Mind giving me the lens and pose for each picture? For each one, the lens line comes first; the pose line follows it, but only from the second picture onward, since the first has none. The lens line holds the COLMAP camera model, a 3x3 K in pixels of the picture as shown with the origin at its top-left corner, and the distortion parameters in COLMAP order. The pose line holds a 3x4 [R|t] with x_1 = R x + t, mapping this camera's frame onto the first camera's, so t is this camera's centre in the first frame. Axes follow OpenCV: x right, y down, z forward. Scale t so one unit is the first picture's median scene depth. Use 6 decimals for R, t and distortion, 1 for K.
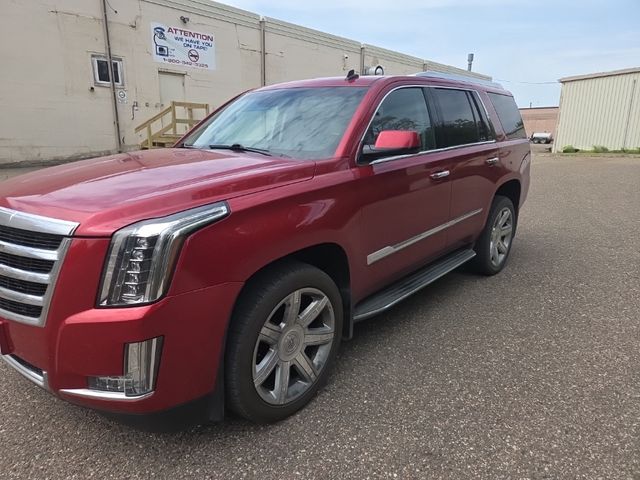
lens RADIAL K [[425.6, 0, 316.5], [0, 425.6, 238.3], [0, 0, 1]] dist [0.069640, -0.048696]
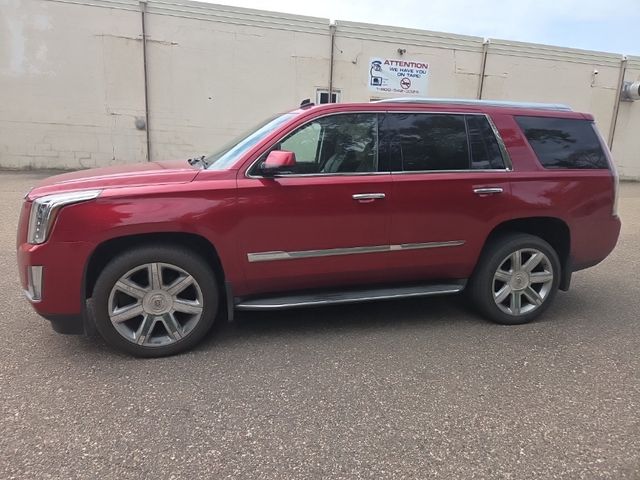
lens RADIAL K [[425.6, 0, 313.7], [0, 425.6, 235.5], [0, 0, 1]] dist [0.069640, -0.048696]
pose [[0.835128, 0.139246, -0.532138, 0.166489], [-0.168784, 0.985628, -0.006974, -0.005891], [0.523520, 0.095641, 0.846629, 0.015708]]
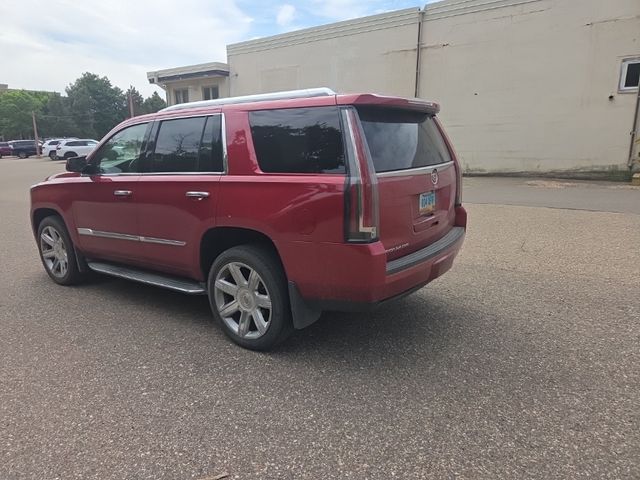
lens RADIAL K [[425.6, 0, 315.0], [0, 425.6, 241.2], [0, 0, 1]] dist [0.069640, -0.048696]
pose [[0.106998, 0.219881, -0.969641, 0.361229], [-0.229441, 0.954378, 0.191101, -0.086732], [0.967424, 0.202028, 0.152566, 0.312410]]
